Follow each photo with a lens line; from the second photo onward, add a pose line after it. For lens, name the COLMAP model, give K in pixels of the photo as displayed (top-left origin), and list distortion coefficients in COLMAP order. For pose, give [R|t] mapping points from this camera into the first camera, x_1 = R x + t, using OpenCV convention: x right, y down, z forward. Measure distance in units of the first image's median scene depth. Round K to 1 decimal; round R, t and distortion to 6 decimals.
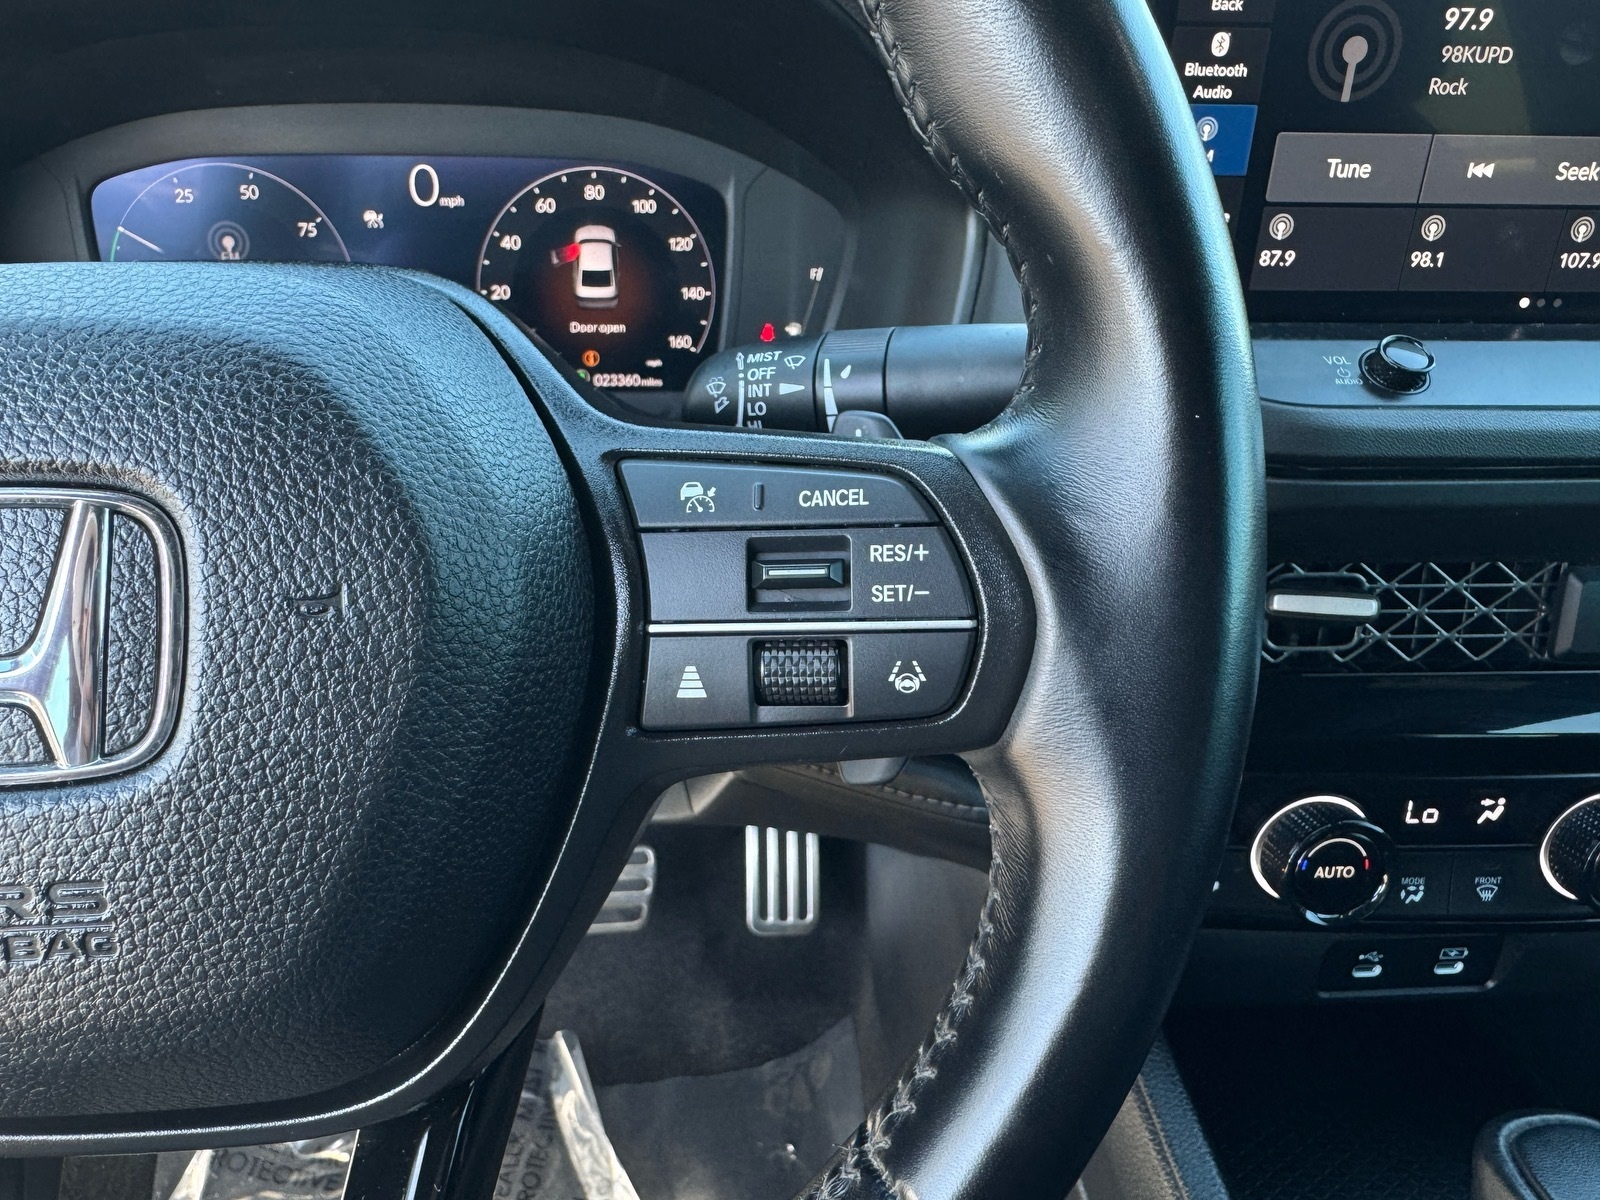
lens RADIAL K [[1146.5, 0, 714.6], [0, 1146.5, 609.8], [0, 0, 1]] dist [-0.001618, -0.001114]
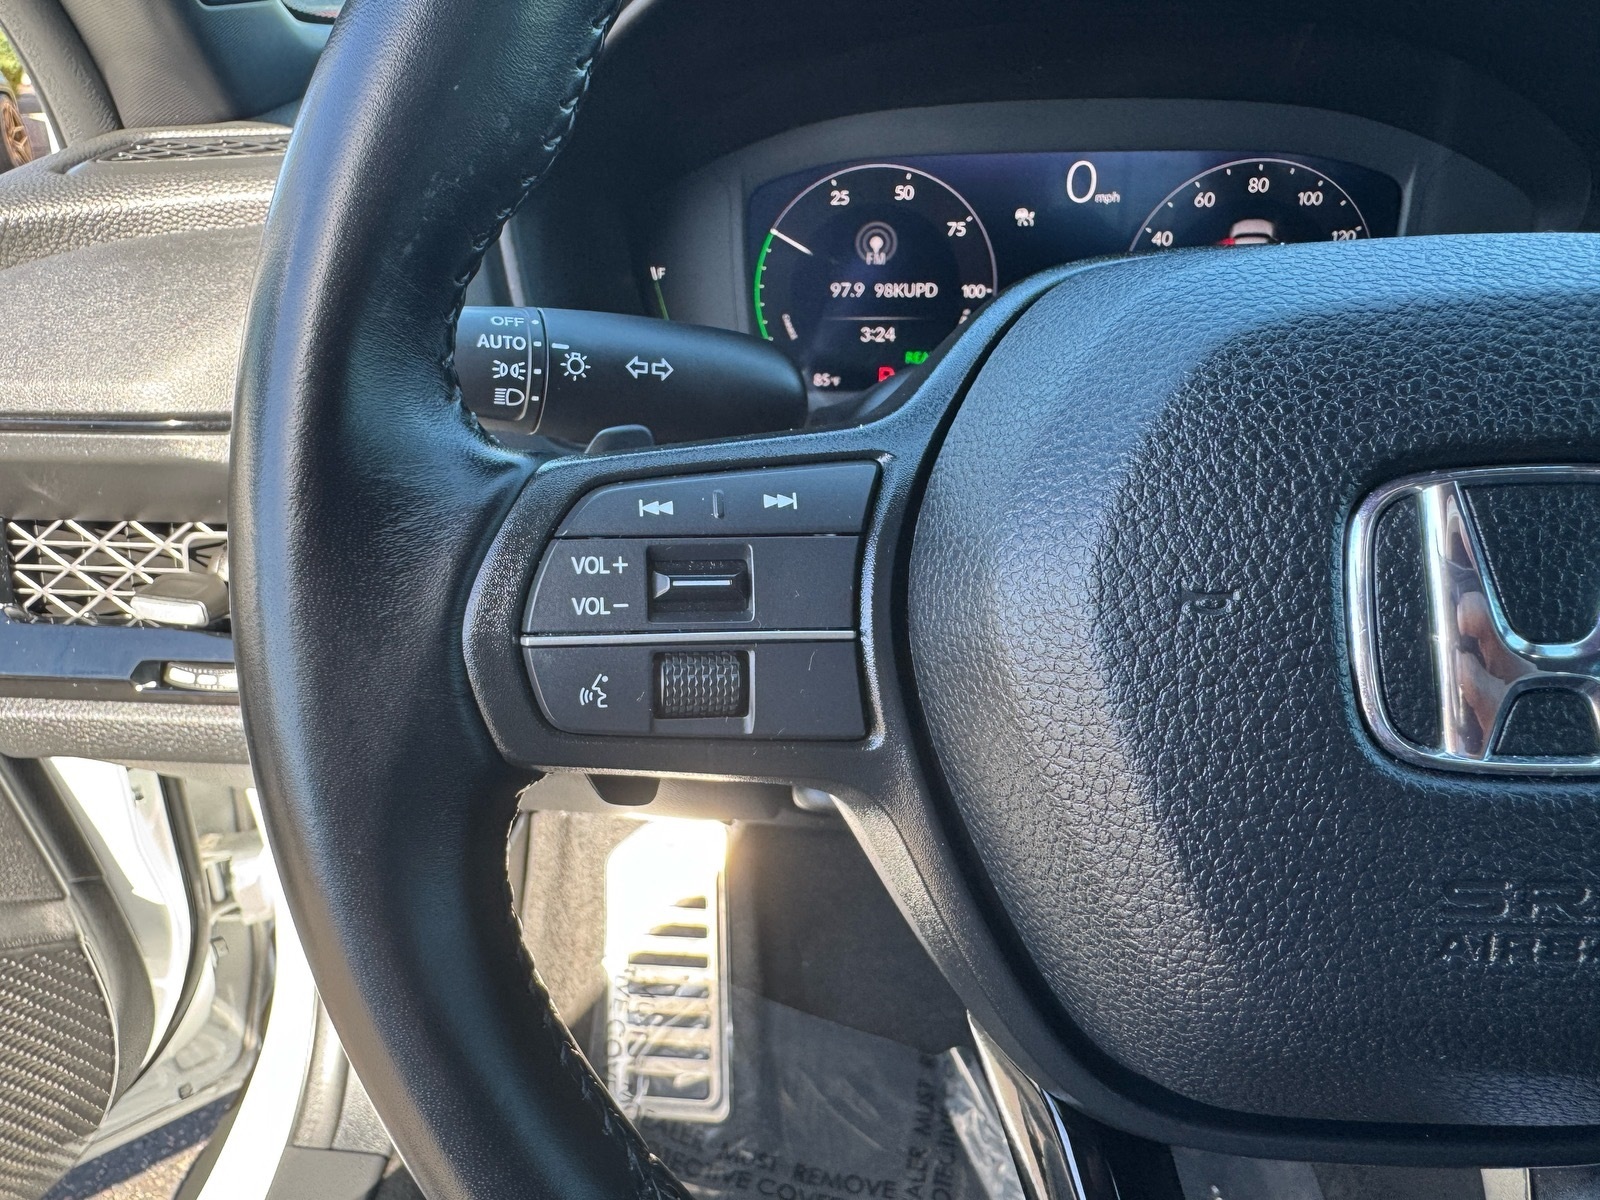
lens RADIAL K [[1146.5, 0, 714.6], [0, 1146.5, 609.8], [0, 0, 1]] dist [-0.001618, -0.001114]
pose [[0.989589, 0.026584, -0.141445, -0.530854], [-0.028189, 0.999559, -0.009352, 0.019646], [0.141134, 0.013242, 0.989902, -0.018660]]
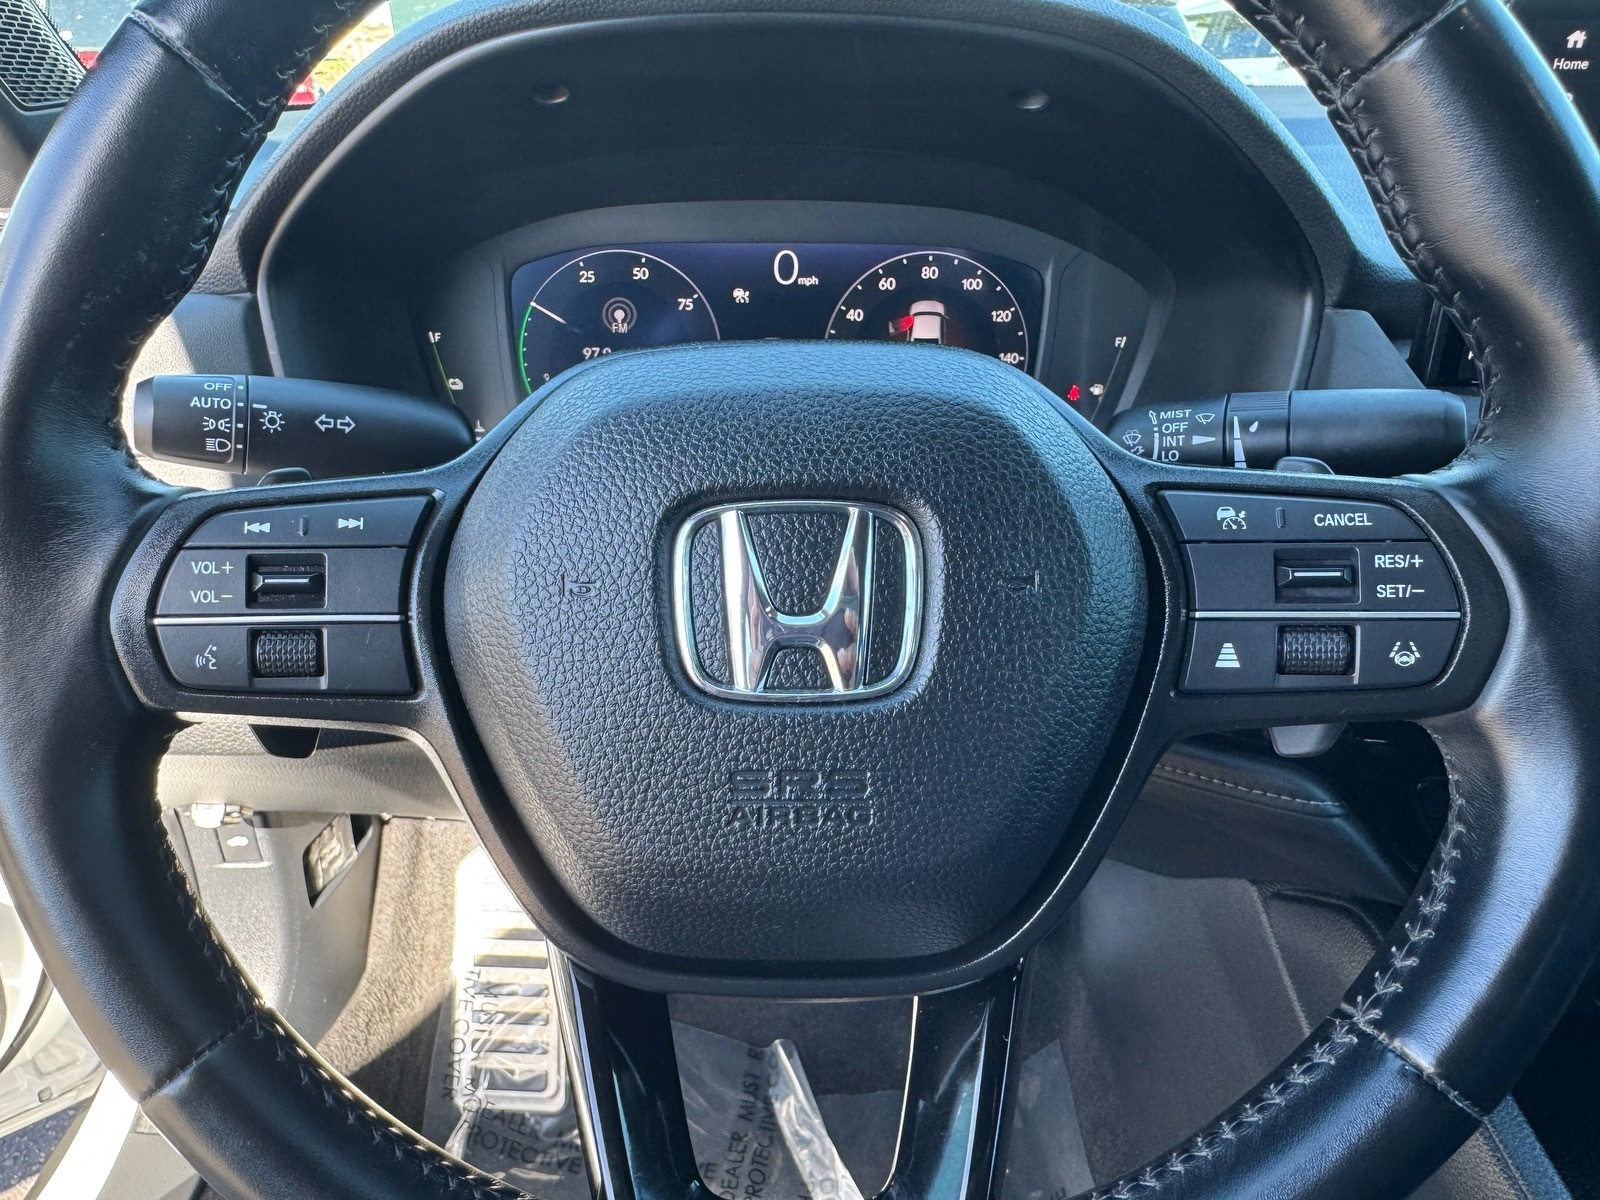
lens RADIAL K [[1146.5, 0, 714.6], [0, 1146.5, 609.8], [0, 0, 1]] dist [-0.001618, -0.001114]
pose [[0.995686, 0.023147, -0.089850, -0.270899], [-0.027248, 0.998629, -0.044696, 0.046846], [0.088692, 0.046952, 0.994952, -0.209976]]
